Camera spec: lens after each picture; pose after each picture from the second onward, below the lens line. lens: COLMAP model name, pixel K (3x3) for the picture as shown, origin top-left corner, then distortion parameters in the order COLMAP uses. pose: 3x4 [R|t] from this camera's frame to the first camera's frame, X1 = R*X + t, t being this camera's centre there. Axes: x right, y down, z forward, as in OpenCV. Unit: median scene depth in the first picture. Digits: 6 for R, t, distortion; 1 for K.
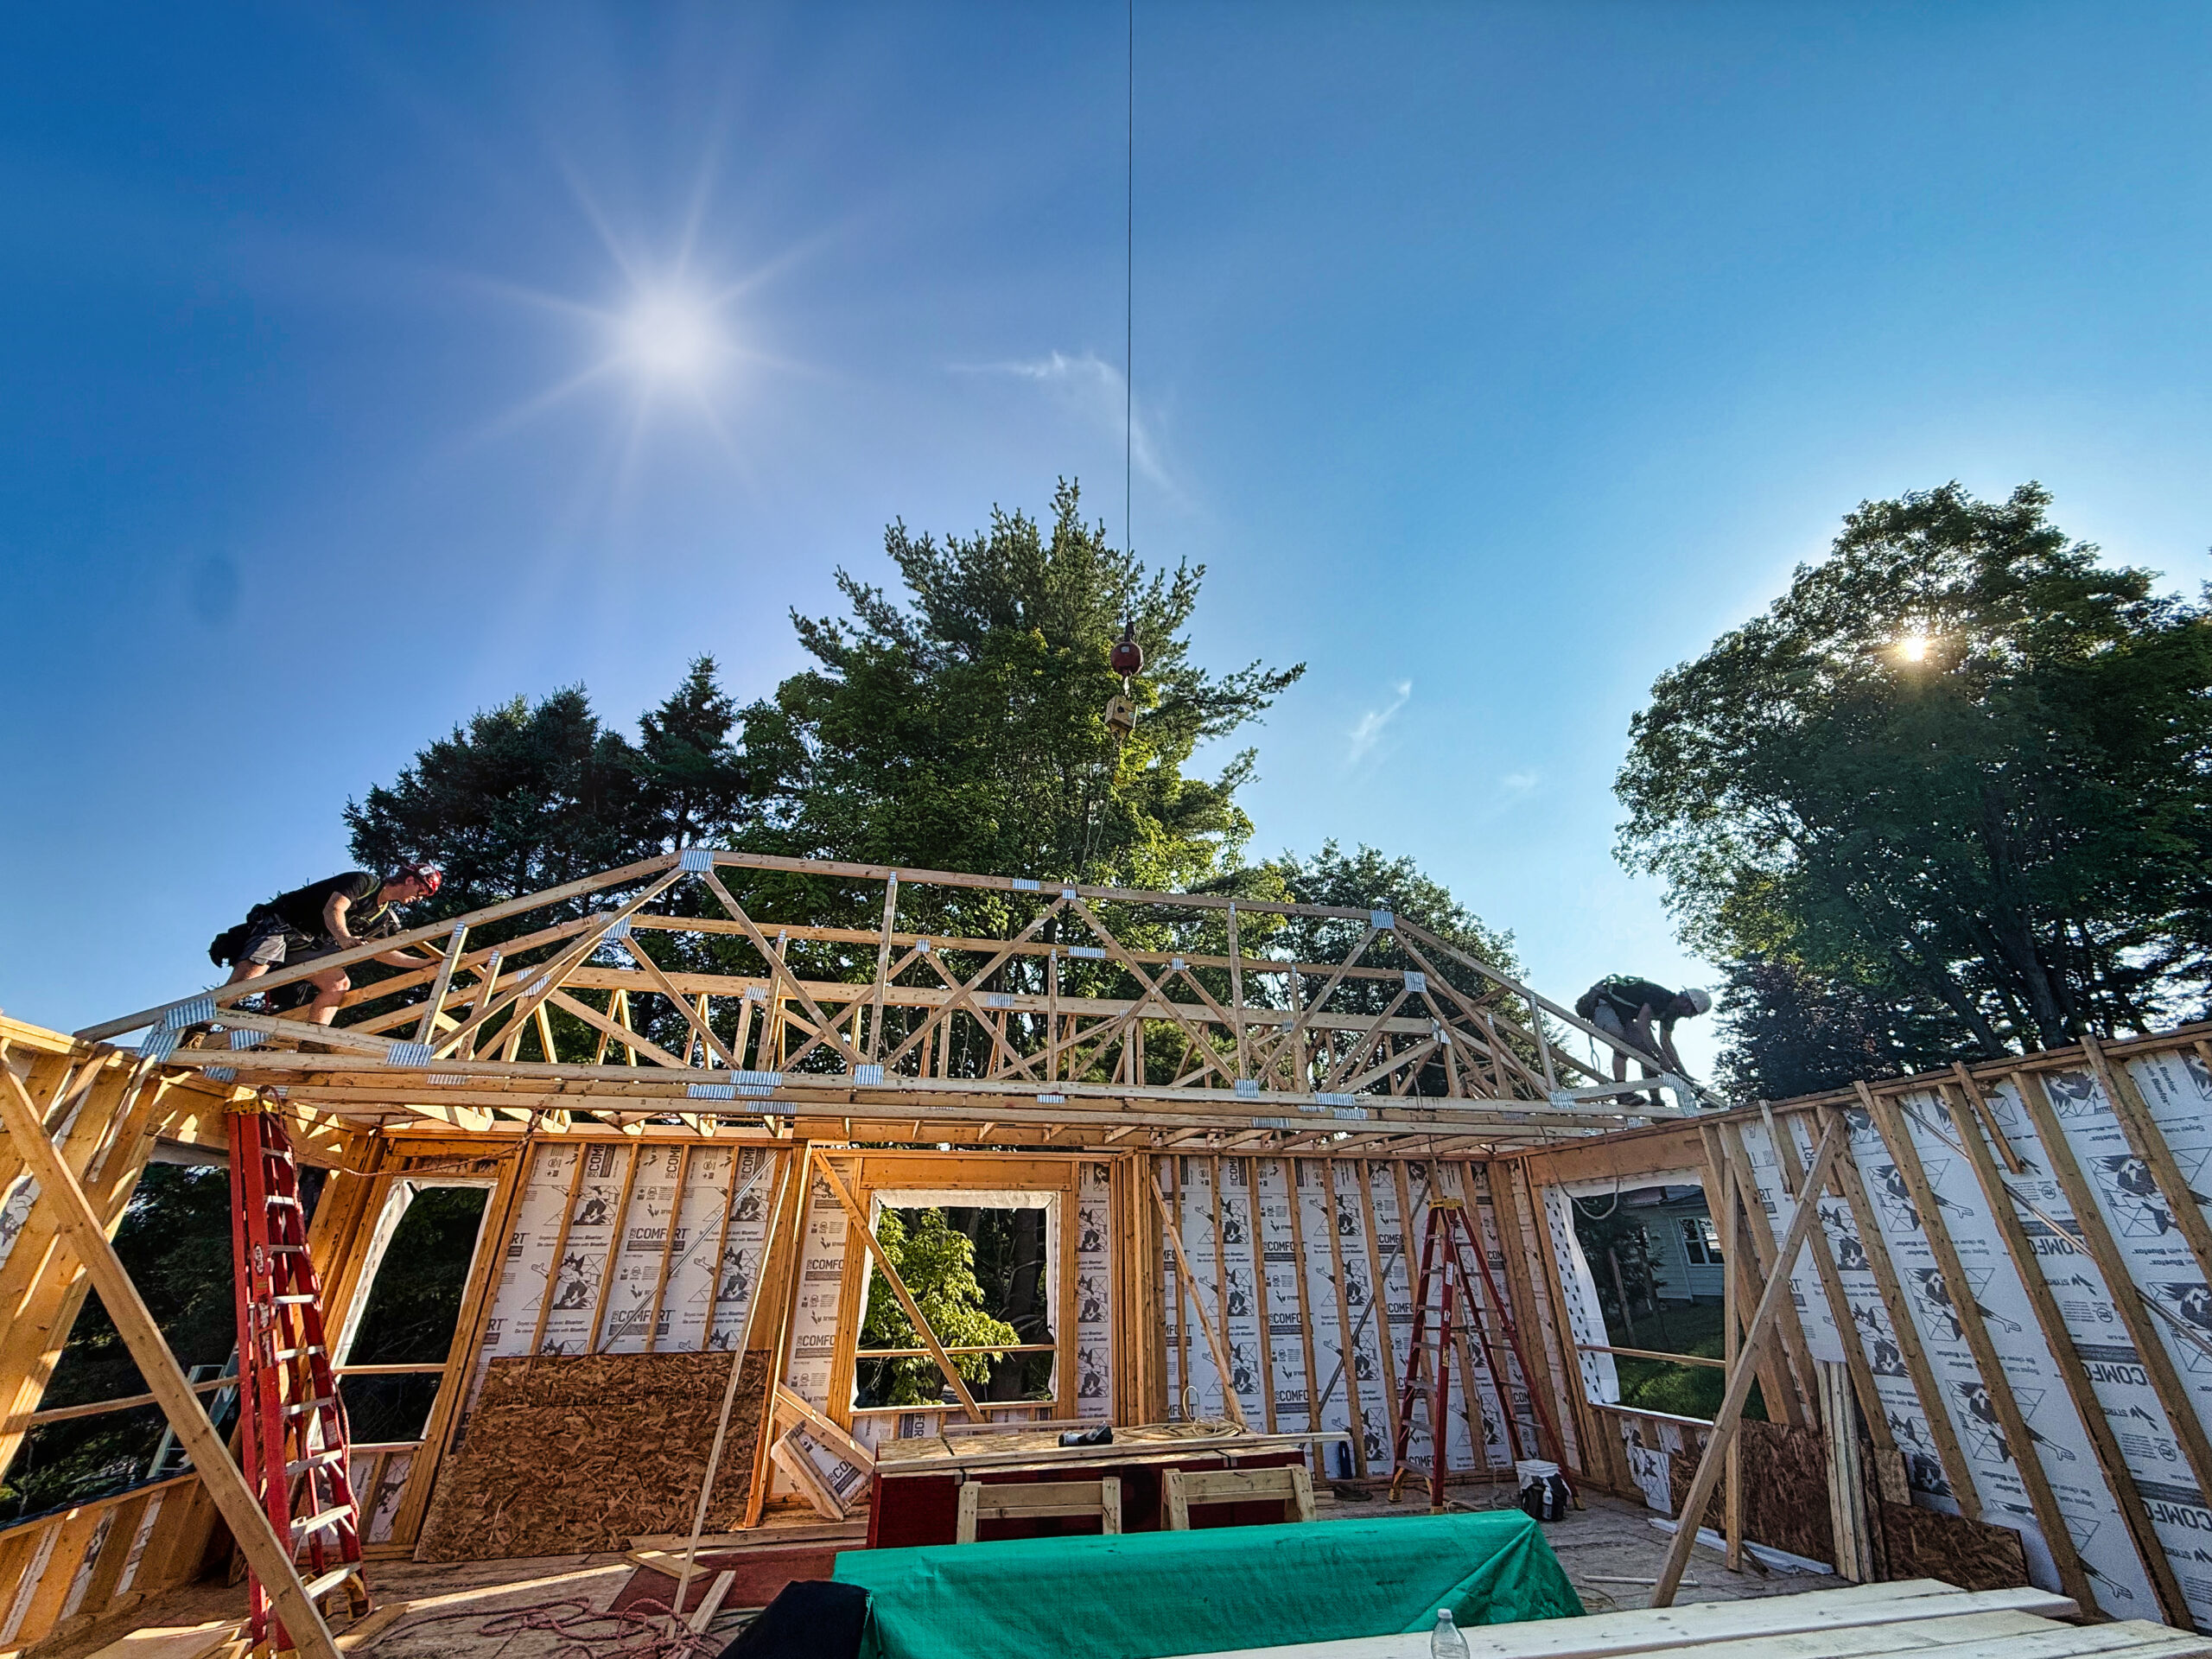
lens RADIAL K [[880.2, 0, 1108.2], [0, 880.2, 828.1], [0, 0, 1]] dist [0.002803, 0.001018]
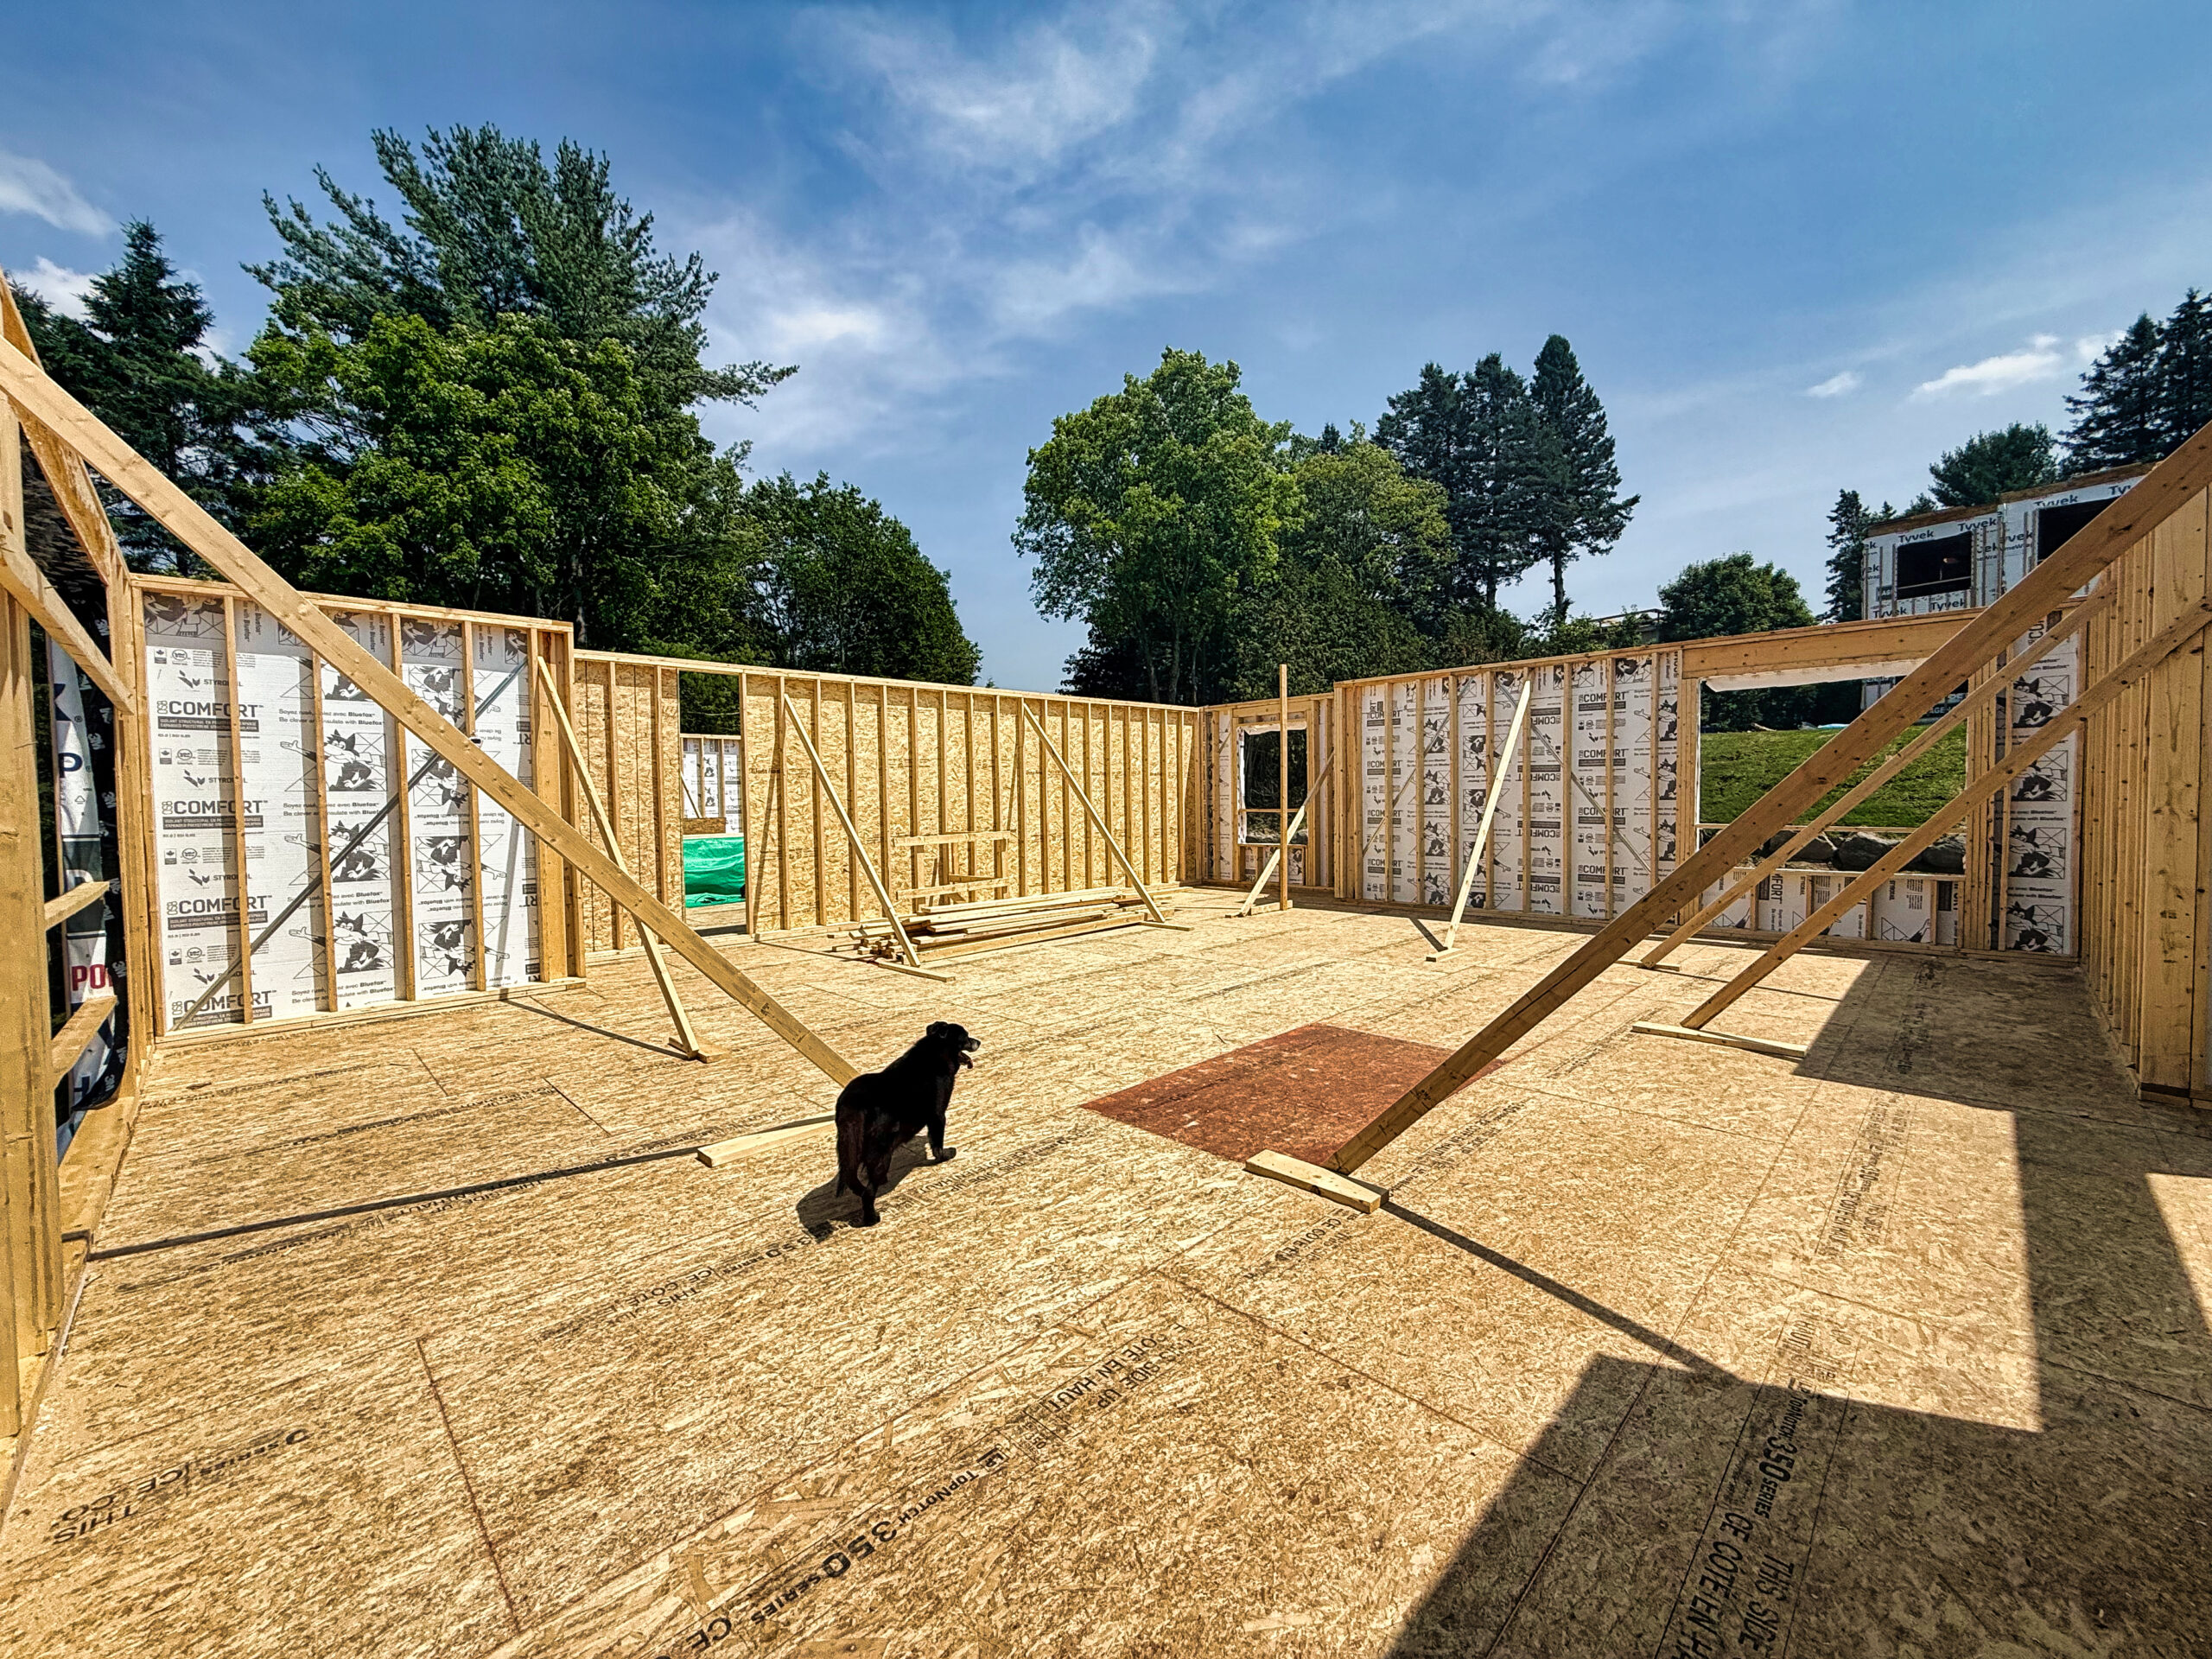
lens RADIAL K [[880.2, 0, 1103.2], [0, 880.2, 836.1], [0, 0, 1]] dist [0.002803, 0.001018]
pose [[0.860717, -0.027040, 0.508366, -0.052329], [-0.221800, 0.878911, 0.422280, -0.192052], [-0.458227, -0.476219, 0.750495, -0.409420]]
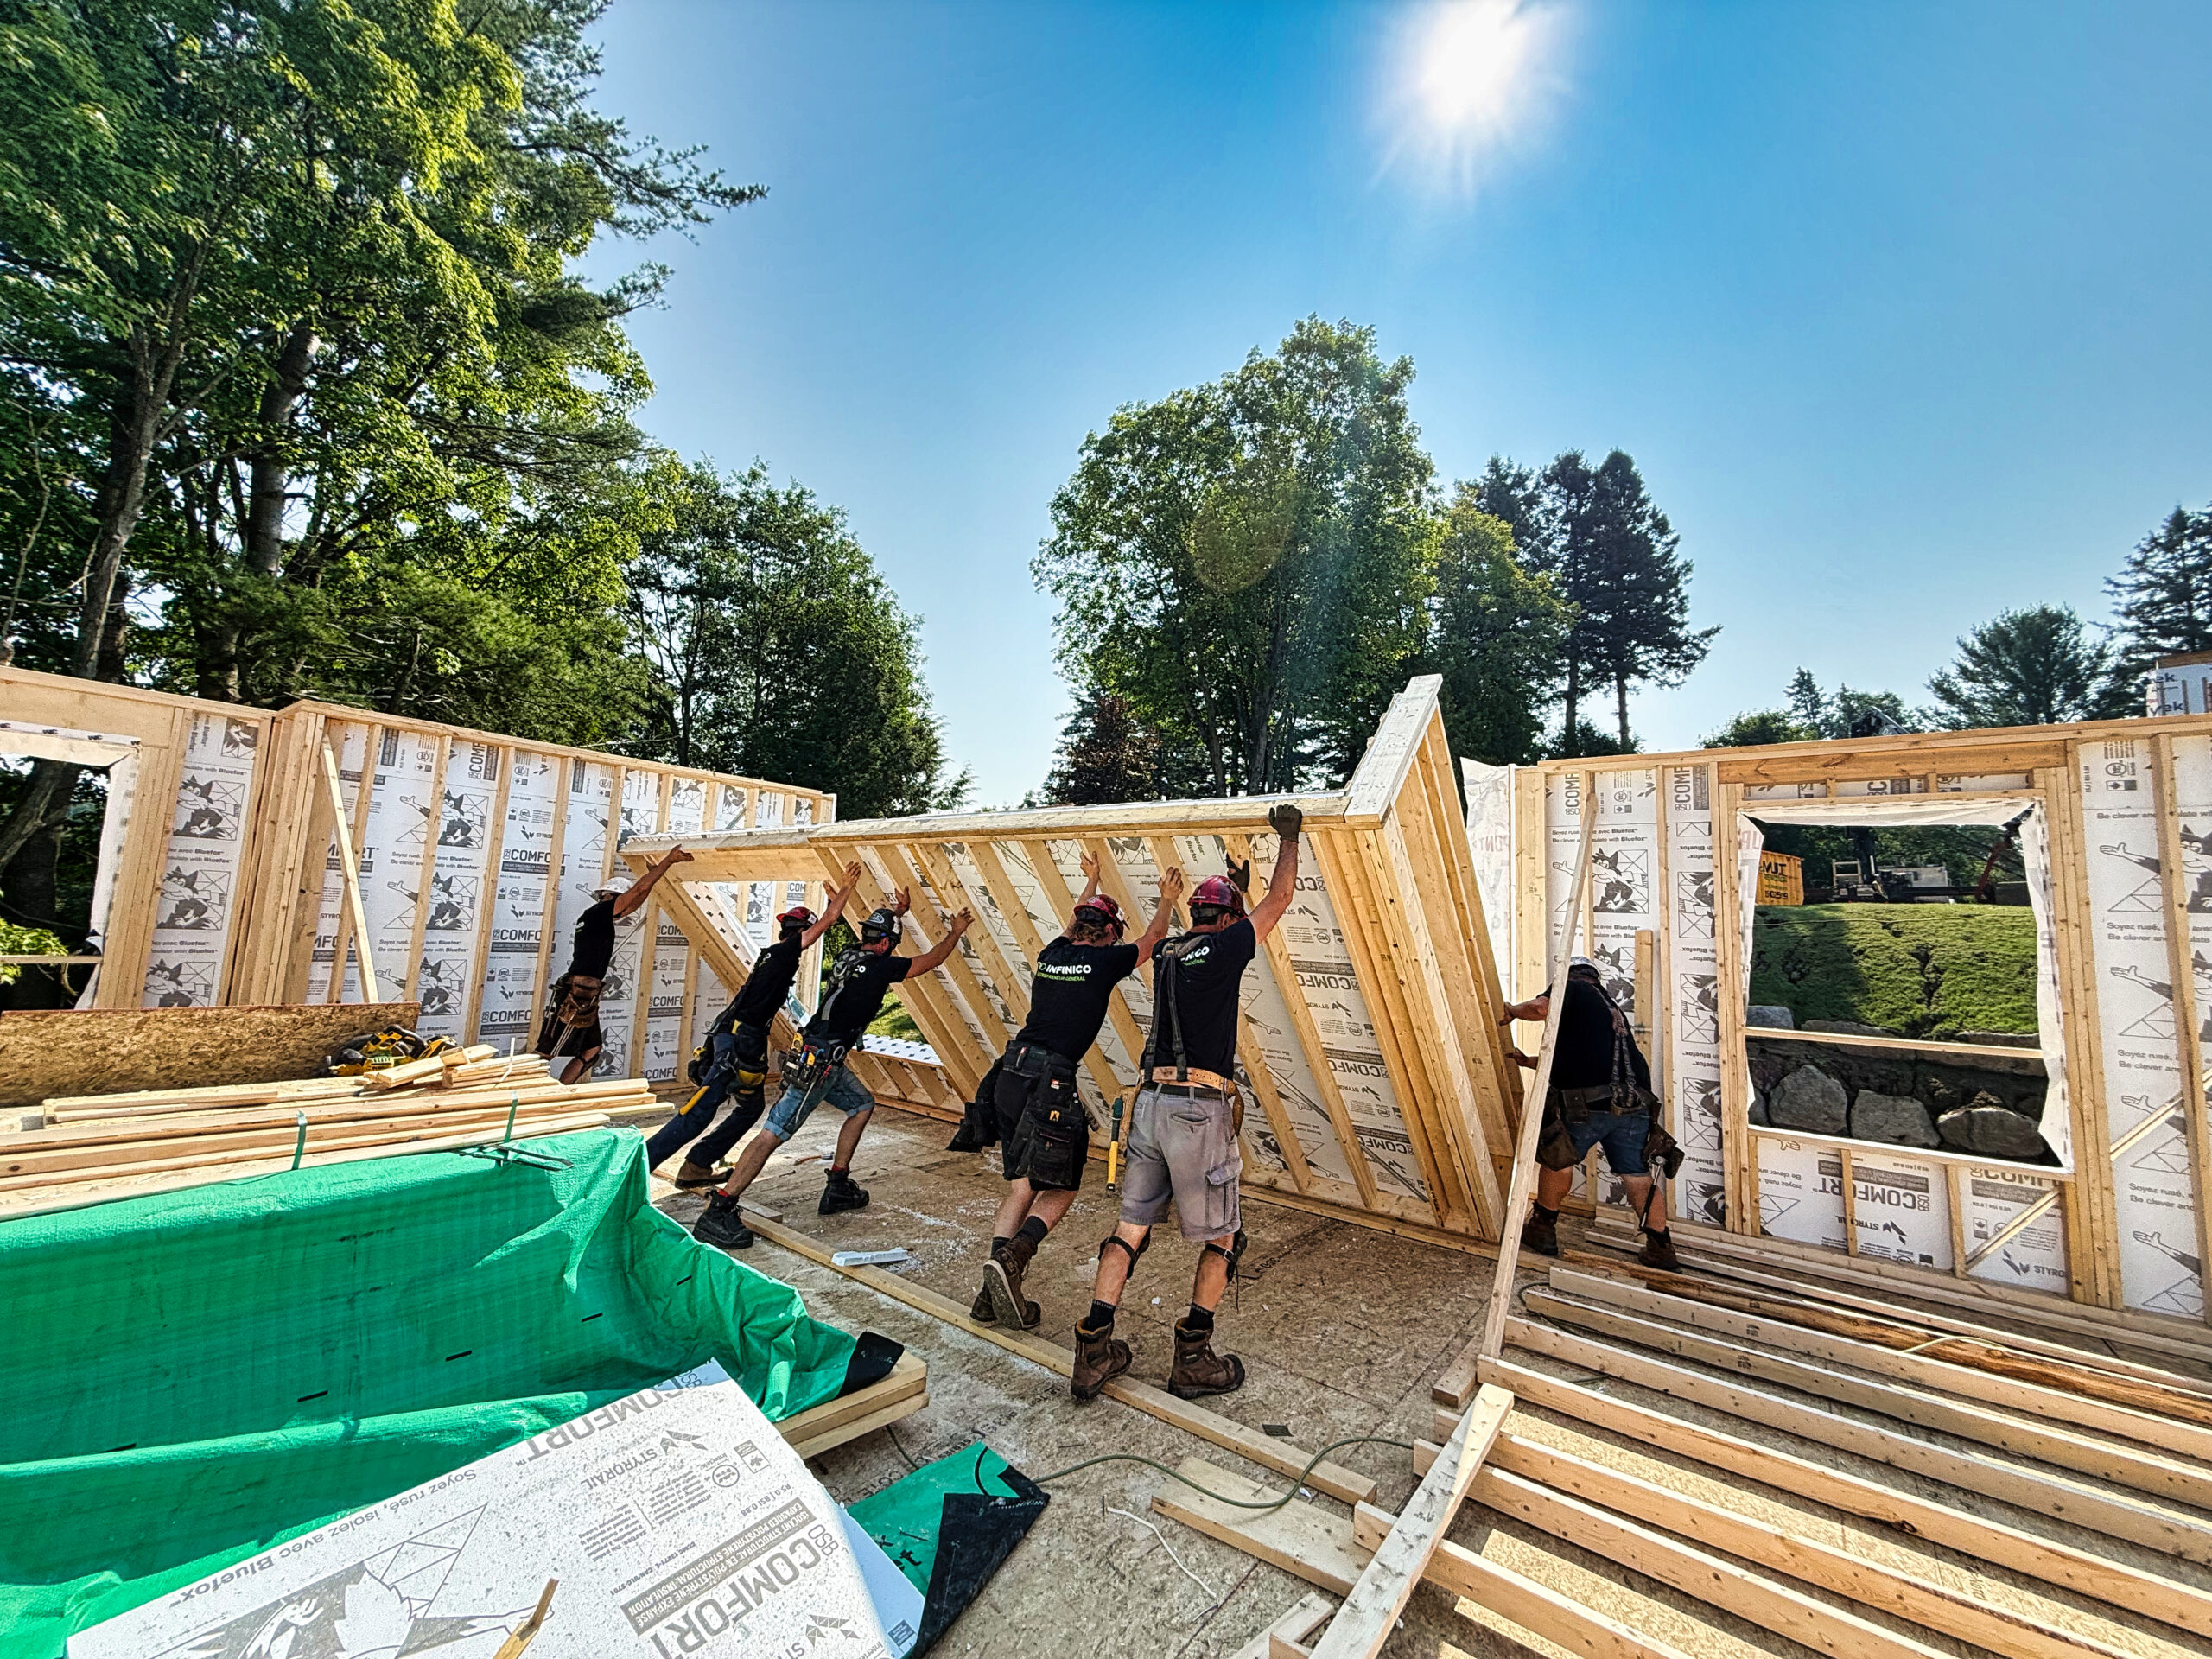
lens RADIAL K [[880.2, 0, 1108.8], [0, 880.2, 819.5], [0, 0, 1]] dist [0.002803, 0.001018]
pose [[0.778298, 0.124173, 0.615495, 0.042216], [-0.328412, 0.915982, 0.230485, 0.034316], [-0.535162, -0.381522, 0.753686, 0.050518]]
